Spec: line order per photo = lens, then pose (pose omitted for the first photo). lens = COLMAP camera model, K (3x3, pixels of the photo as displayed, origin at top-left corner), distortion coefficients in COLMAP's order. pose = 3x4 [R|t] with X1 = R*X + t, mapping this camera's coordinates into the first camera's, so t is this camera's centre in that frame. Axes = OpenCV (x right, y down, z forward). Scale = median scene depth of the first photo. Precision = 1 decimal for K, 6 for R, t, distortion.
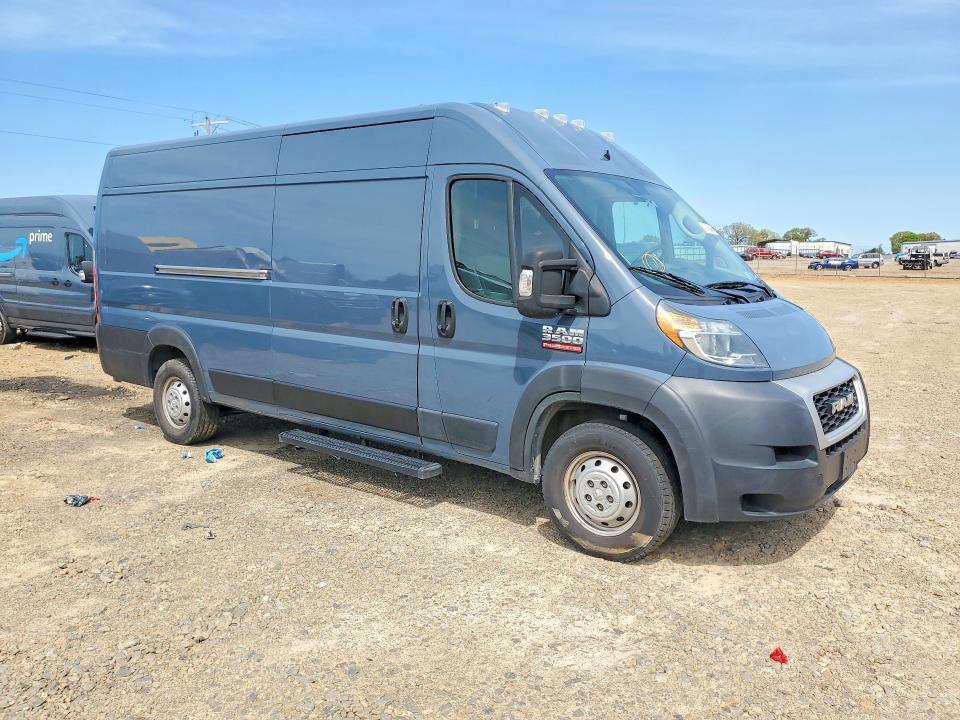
lens RADIAL K [[757.4, 0, 480.0], [0, 757.4, 360.0], [0, 0, 1]] dist [0.003371, -0.010279]
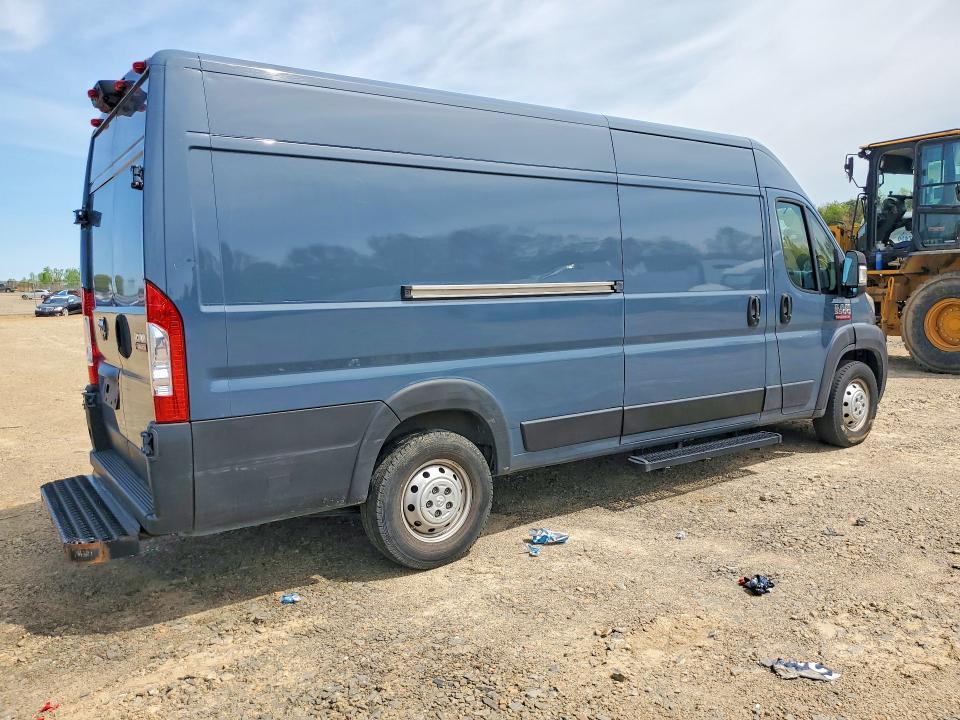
lens RADIAL K [[757.4, 0, 480.0], [0, 757.4, 360.0], [0, 0, 1]] dist [0.003371, -0.010279]
pose [[0.311329, -0.121440, 0.942511, -1.347197], [0.157571, 0.984669, 0.074823, -0.138451], [-0.937148, 0.125218, 0.325691, 1.021694]]
